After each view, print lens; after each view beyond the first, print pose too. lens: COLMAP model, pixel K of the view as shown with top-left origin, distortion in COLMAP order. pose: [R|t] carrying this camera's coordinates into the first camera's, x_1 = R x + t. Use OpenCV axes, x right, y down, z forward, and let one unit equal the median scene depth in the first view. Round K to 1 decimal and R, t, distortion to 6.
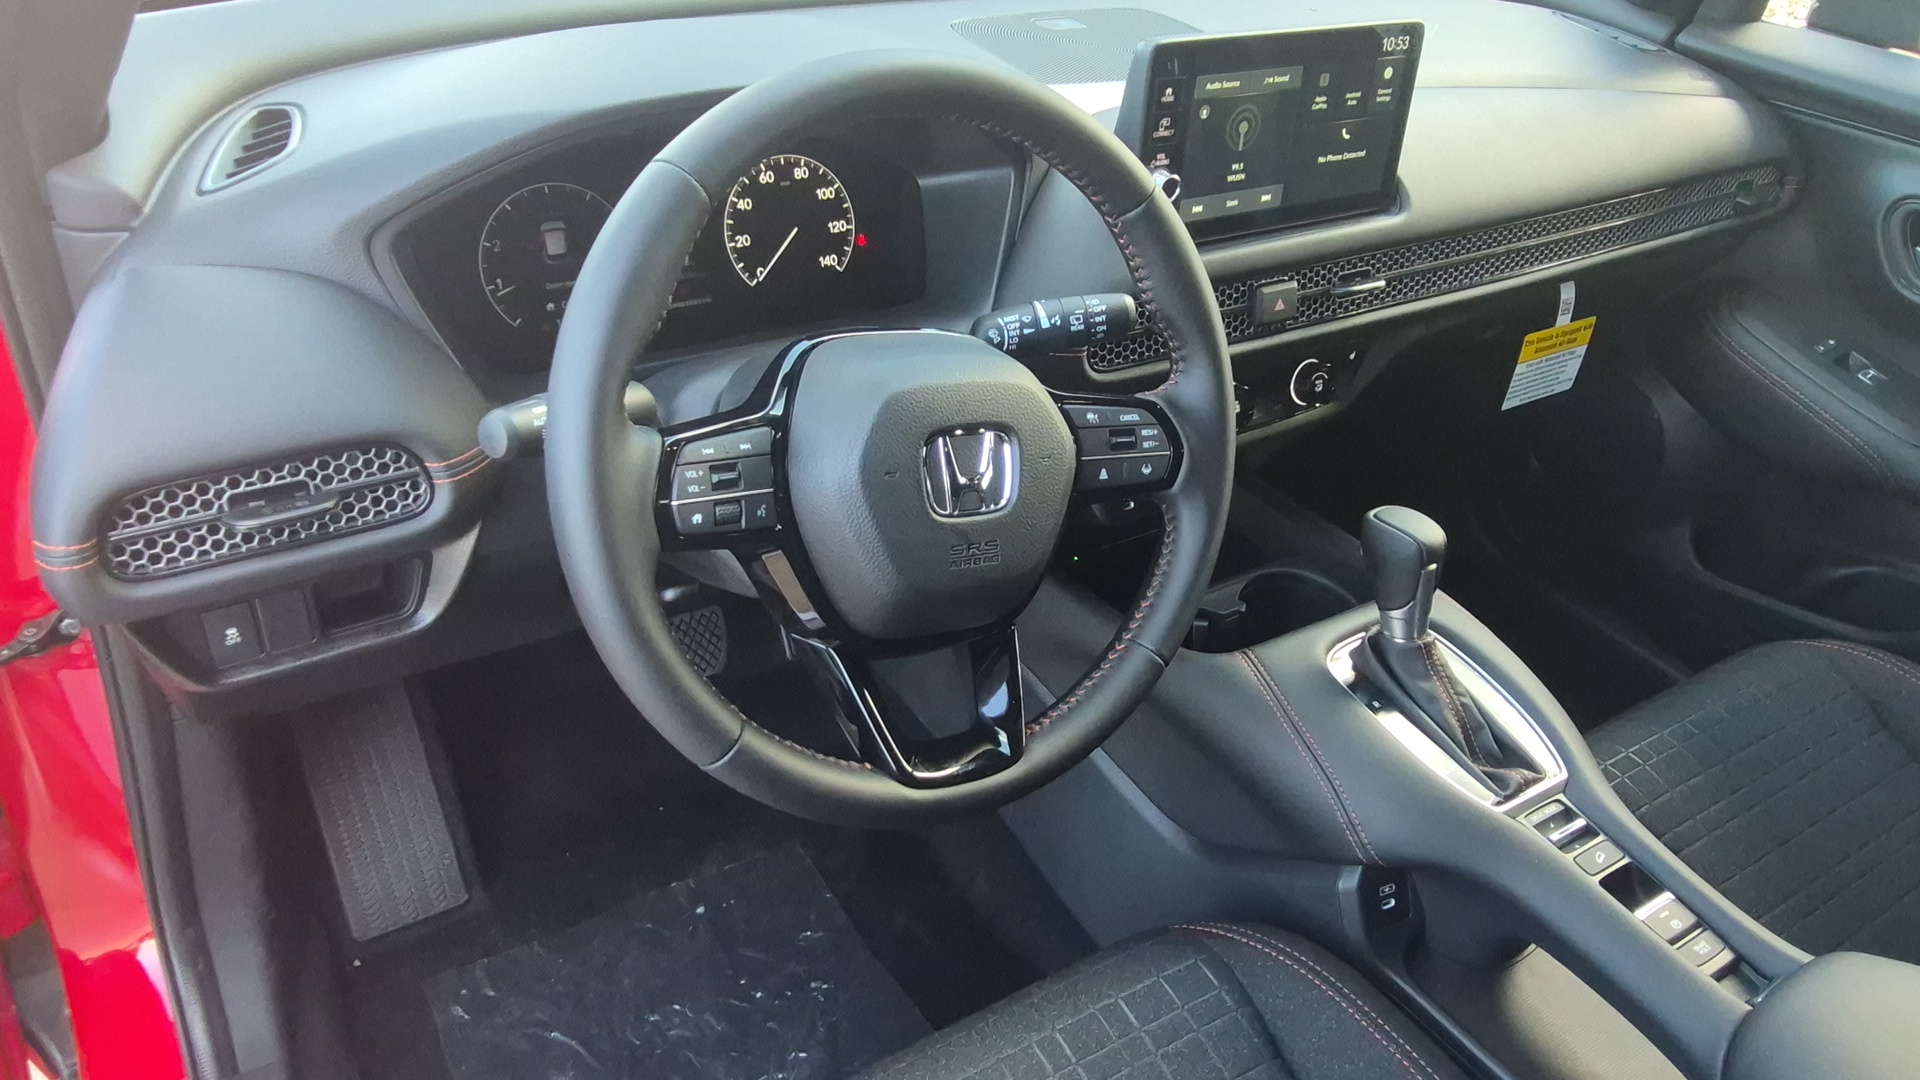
lens RADIAL K [[1359.8, 0, 959.2], [0, 1359.8, 543.4], [0, 0, 1]] dist [-0.003975, -0.008499]
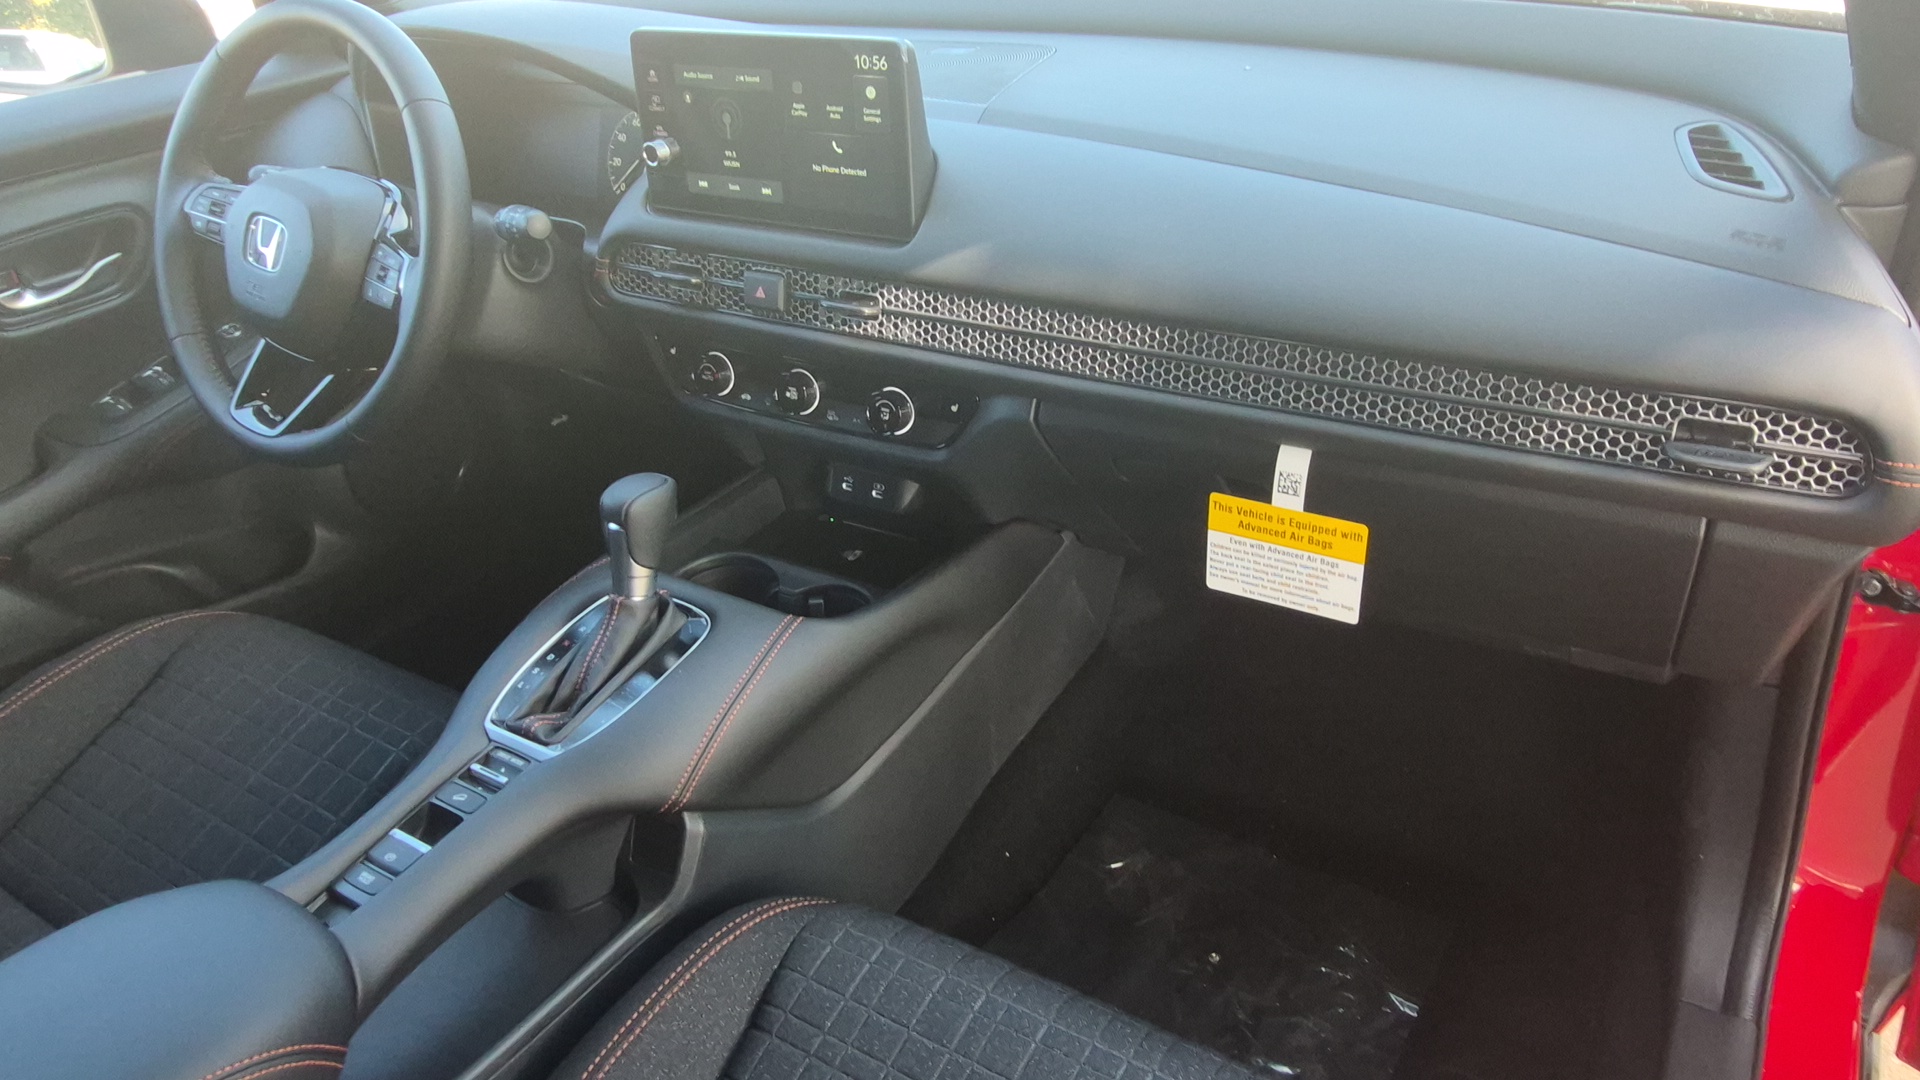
lens RADIAL K [[1260.9, 0, 960.4], [0, 1260.9, 544.1], [0, 0, 1]] dist [-0.024733, -0.000383]
pose [[0.426918, 0.375108, -0.822821, 1.250187], [-0.420747, 0.887814, 0.186434, -0.262945], [0.800445, 0.266607, 0.536850, 0.677382]]
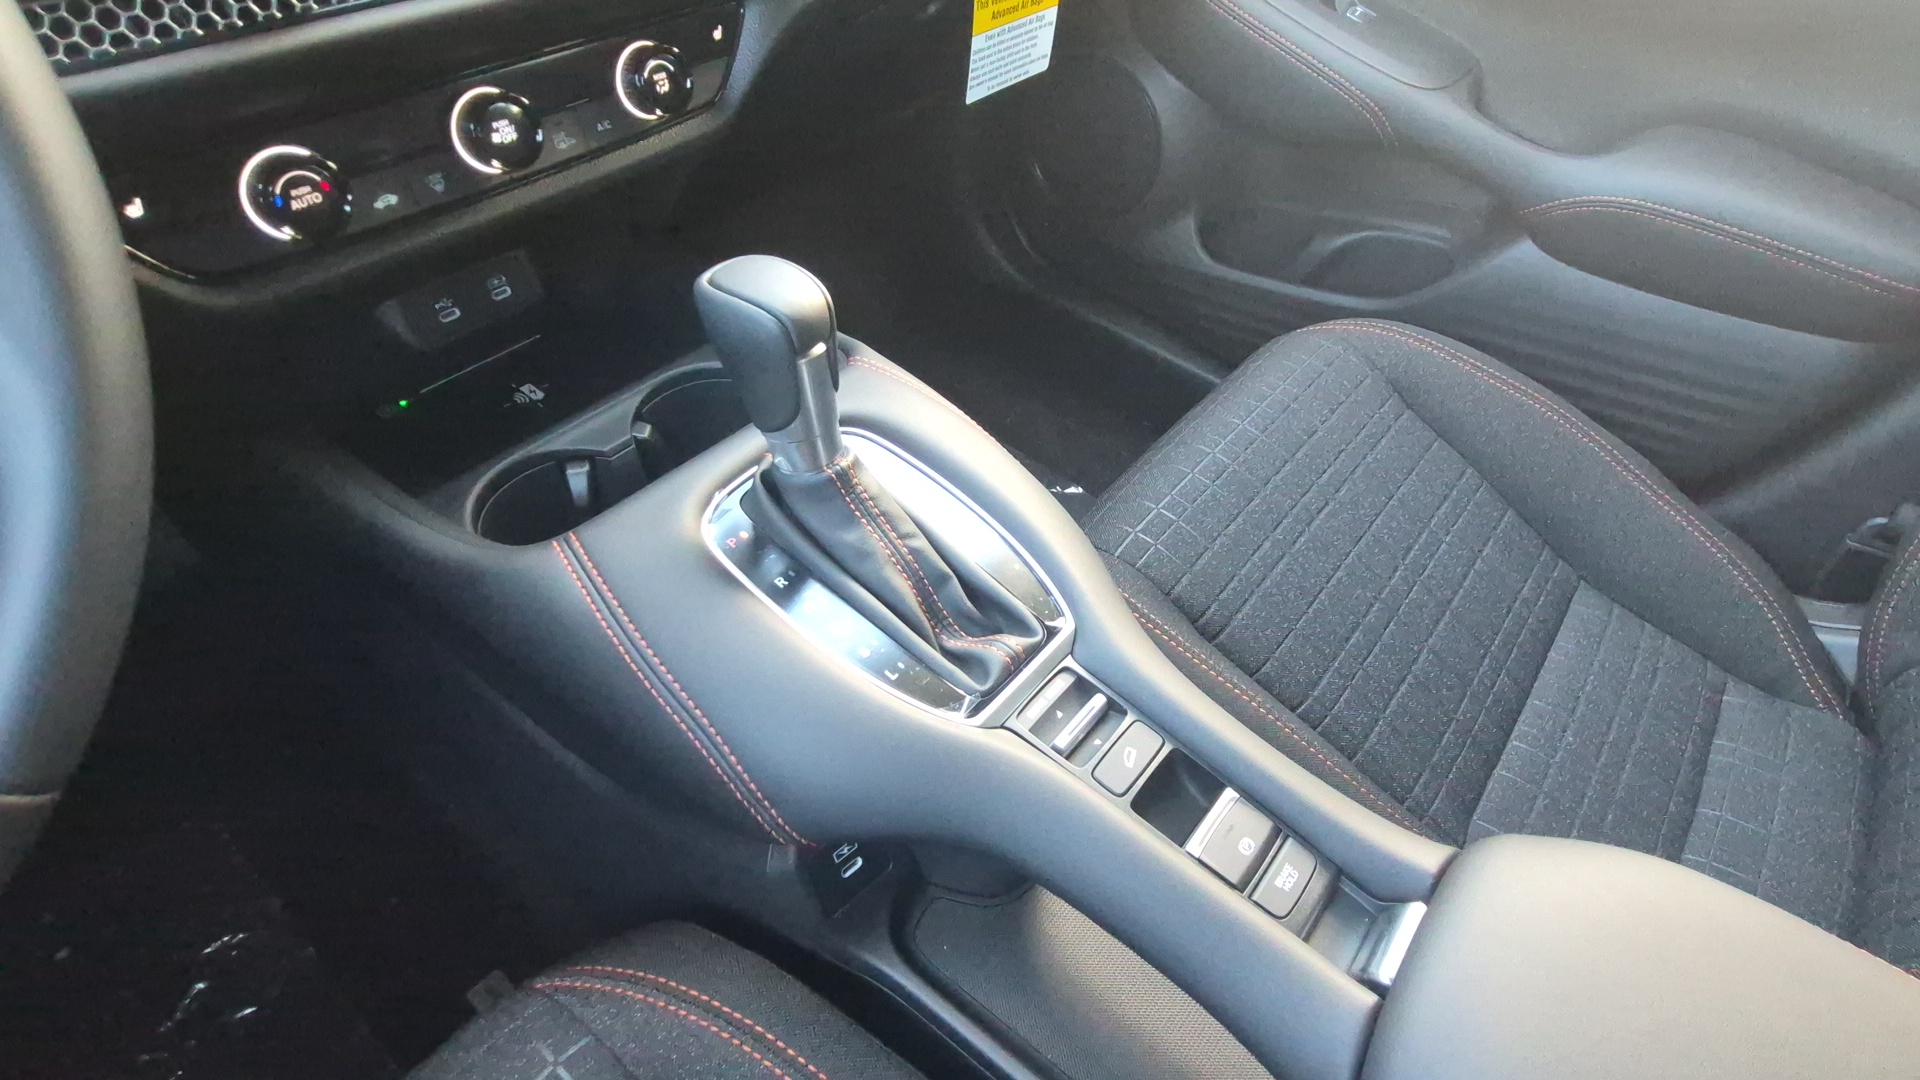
lens RADIAL K [[994.9, 0, 966.8], [0, 994.9, 532.6], [0, 0, 1]] dist [-0.018093, -0.000210]
pose [[0.949076, -0.225177, 0.220339, 0.292216], [0.168045, 0.953415, 0.250522, -0.004931], [-0.266486, -0.200738, 0.942703, 0.546492]]
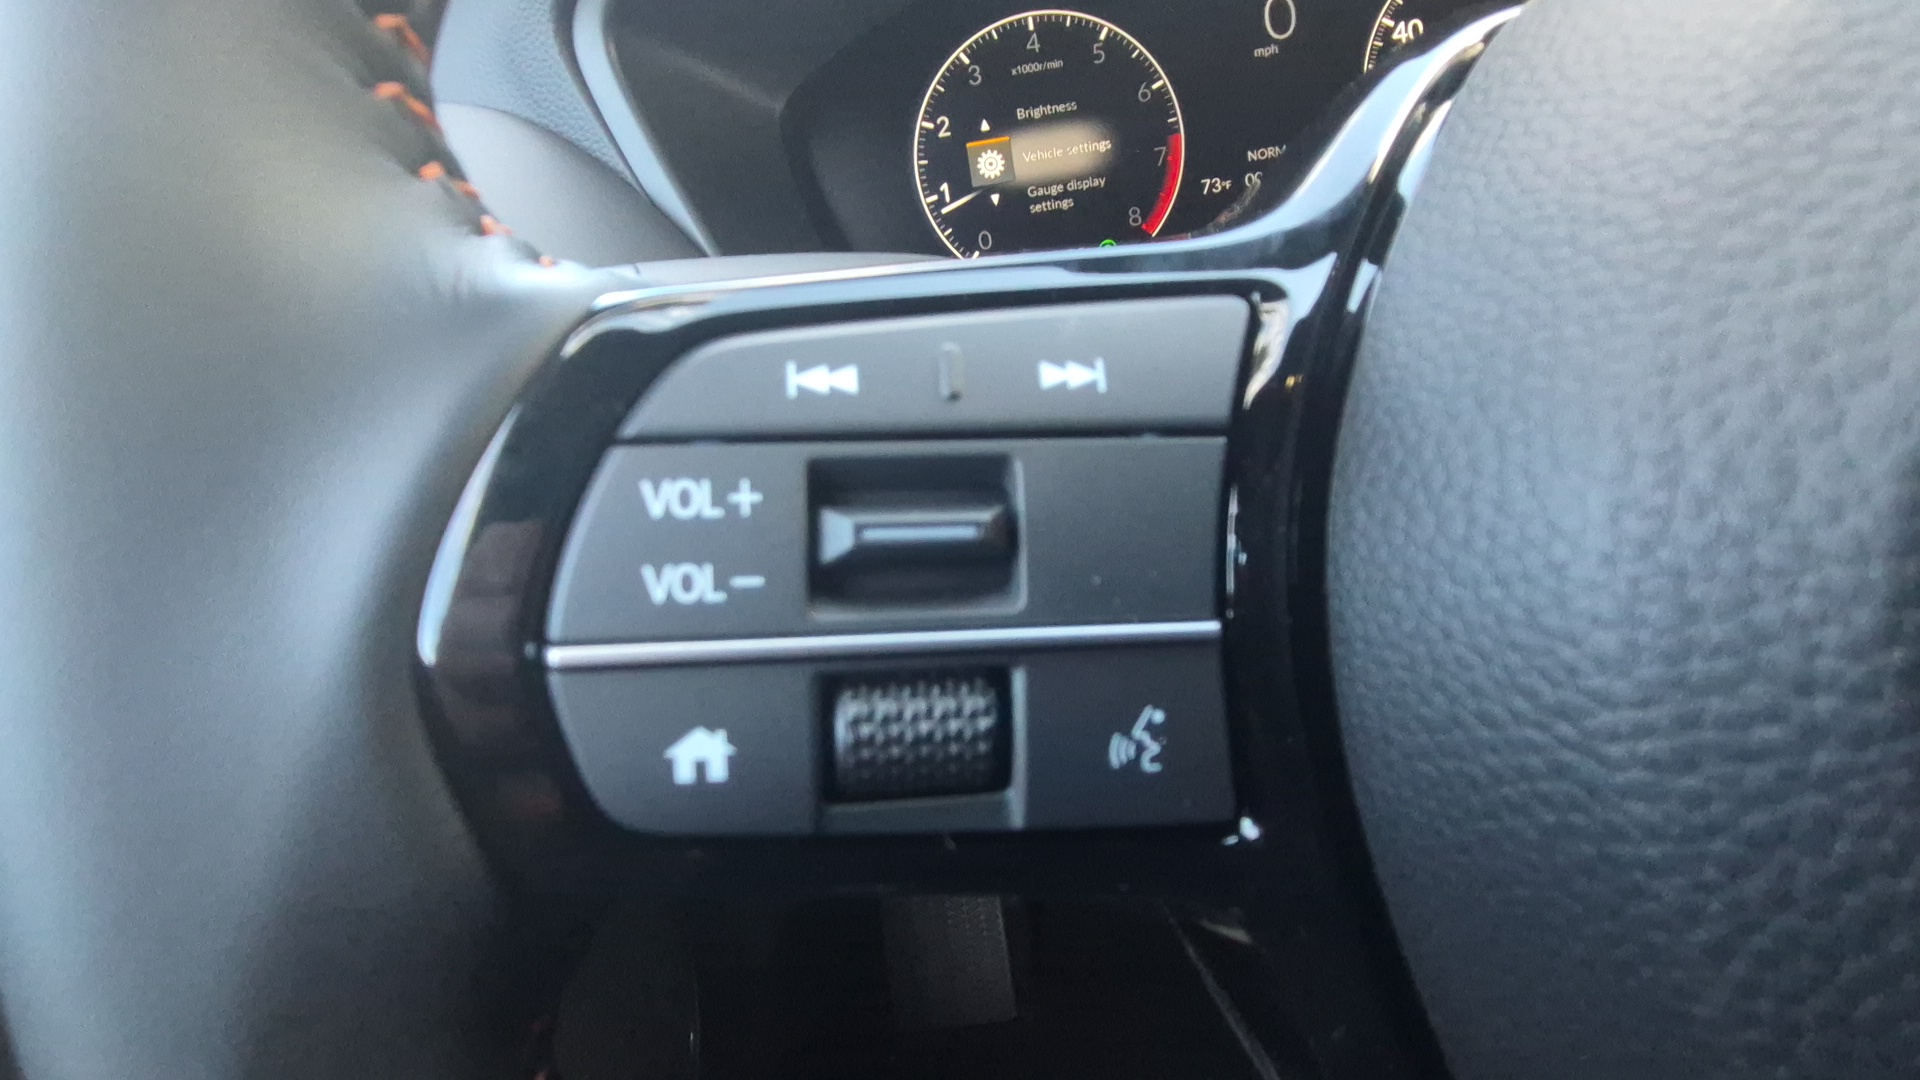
lens RADIAL K [[973.1, 0, 952.1], [0, 973.1, 531.4], [0, 0, 1]] dist [0.000976, 0.000005]
pose [[0.805507, 0.080545, -0.587086, -0.062646], [-0.109428, 0.993899, -0.013781, -0.031814], [0.582394, 0.075345, 0.809407, 0.599491]]
